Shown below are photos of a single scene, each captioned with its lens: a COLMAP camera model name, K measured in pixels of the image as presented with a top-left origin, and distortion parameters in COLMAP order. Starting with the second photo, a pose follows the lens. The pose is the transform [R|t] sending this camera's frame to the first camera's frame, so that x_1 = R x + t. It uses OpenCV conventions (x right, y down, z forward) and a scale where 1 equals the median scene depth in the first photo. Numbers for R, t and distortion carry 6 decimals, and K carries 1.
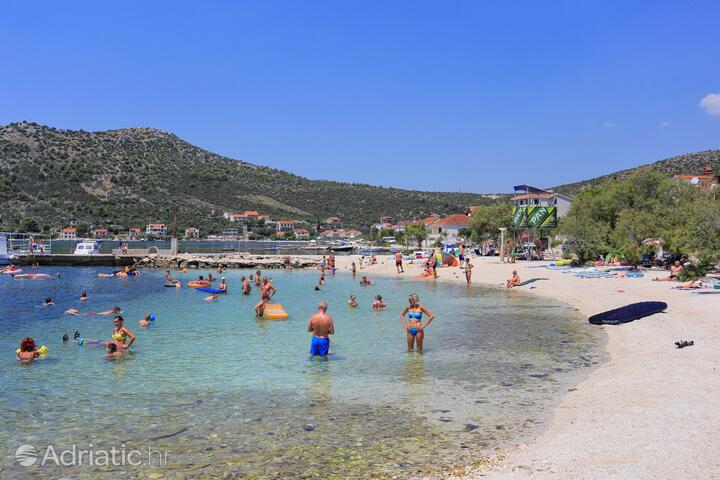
lens RADIAL K [[1002.2, 0, 360.0], [0, 1002.2, 240.0], [0, 0, 1]] dist [-0.013147, 0.051246]
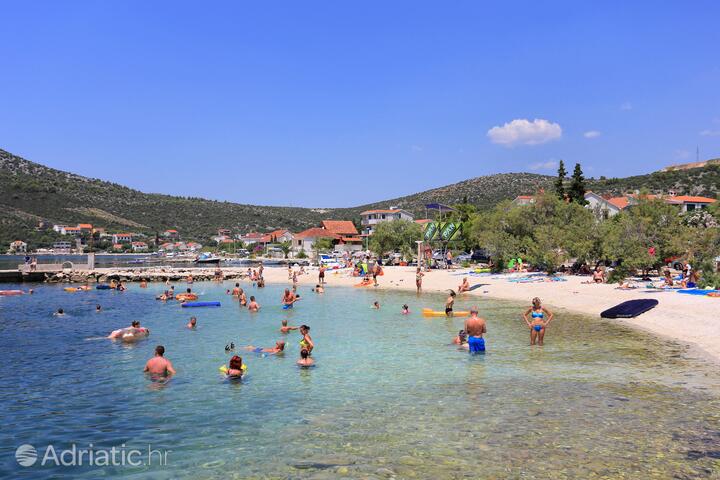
lens RADIAL K [[1002.2, 0, 360.0], [0, 1002.2, 240.0], [0, 0, 1]] dist [-0.013147, 0.051246]
pose [[0.911596, -0.005207, 0.411053, -0.274725], [0.008531, 0.999944, -0.006253, -0.004622], [-0.410998, 0.009206, 0.911590, -0.011396]]
